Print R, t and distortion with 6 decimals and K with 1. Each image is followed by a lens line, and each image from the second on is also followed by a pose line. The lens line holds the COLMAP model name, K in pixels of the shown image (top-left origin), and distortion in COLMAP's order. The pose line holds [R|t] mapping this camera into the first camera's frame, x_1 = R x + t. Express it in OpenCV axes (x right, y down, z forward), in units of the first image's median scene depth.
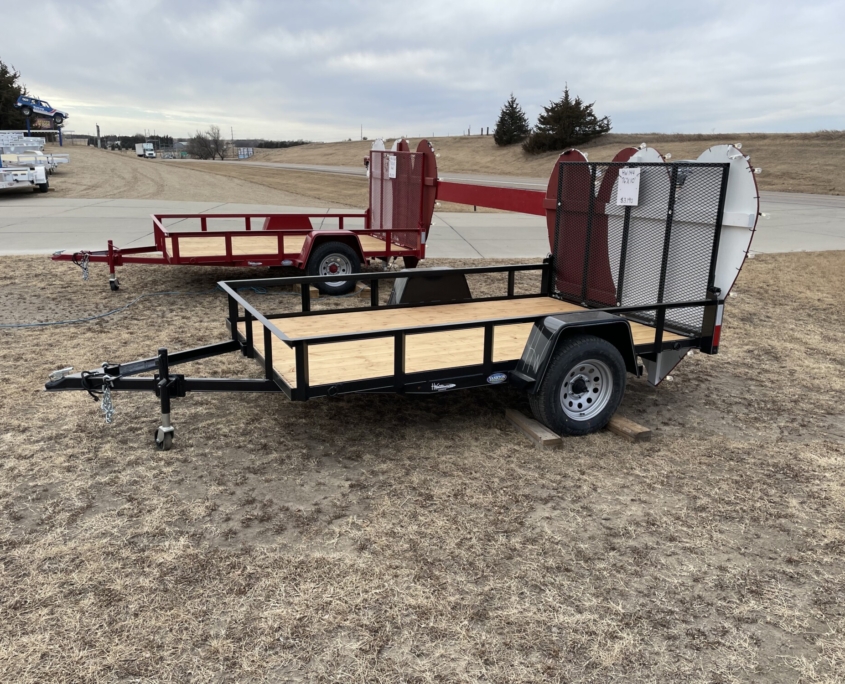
lens RADIAL K [[684.9, 0, 426.0], [0, 684.9, 339.6], [0, 0, 1]] dist [0.080294, -0.089874]
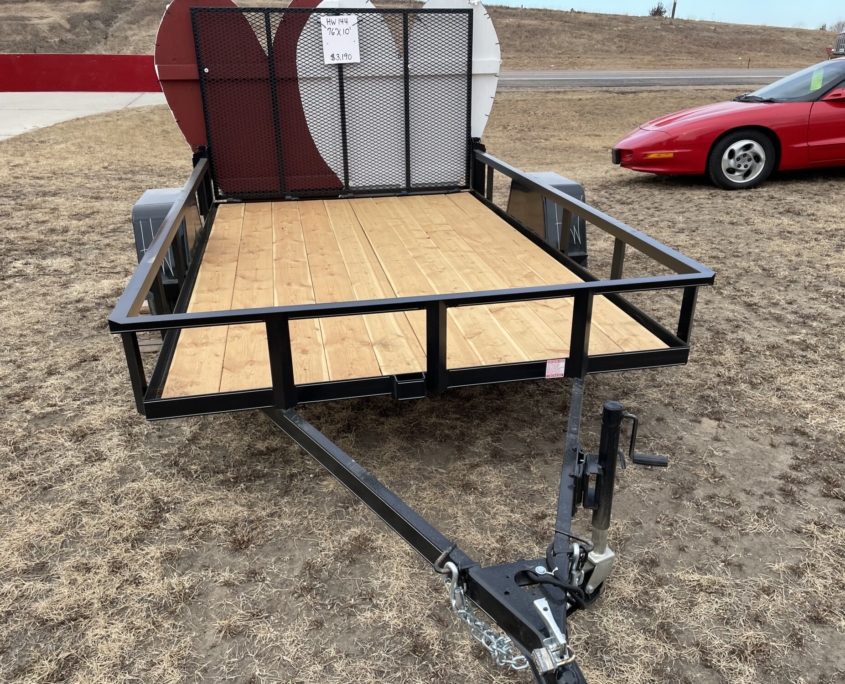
lens RADIAL K [[684.9, 0, 426.6], [0, 684.9, 339.9], [0, 0, 1]] dist [0.080294, -0.089874]
pose [[0.247254, -0.404893, 0.880299, -0.650478], [0.249805, 0.904433, 0.345830, -0.178477], [-0.936196, 0.134395, 0.324769, 0.774770]]
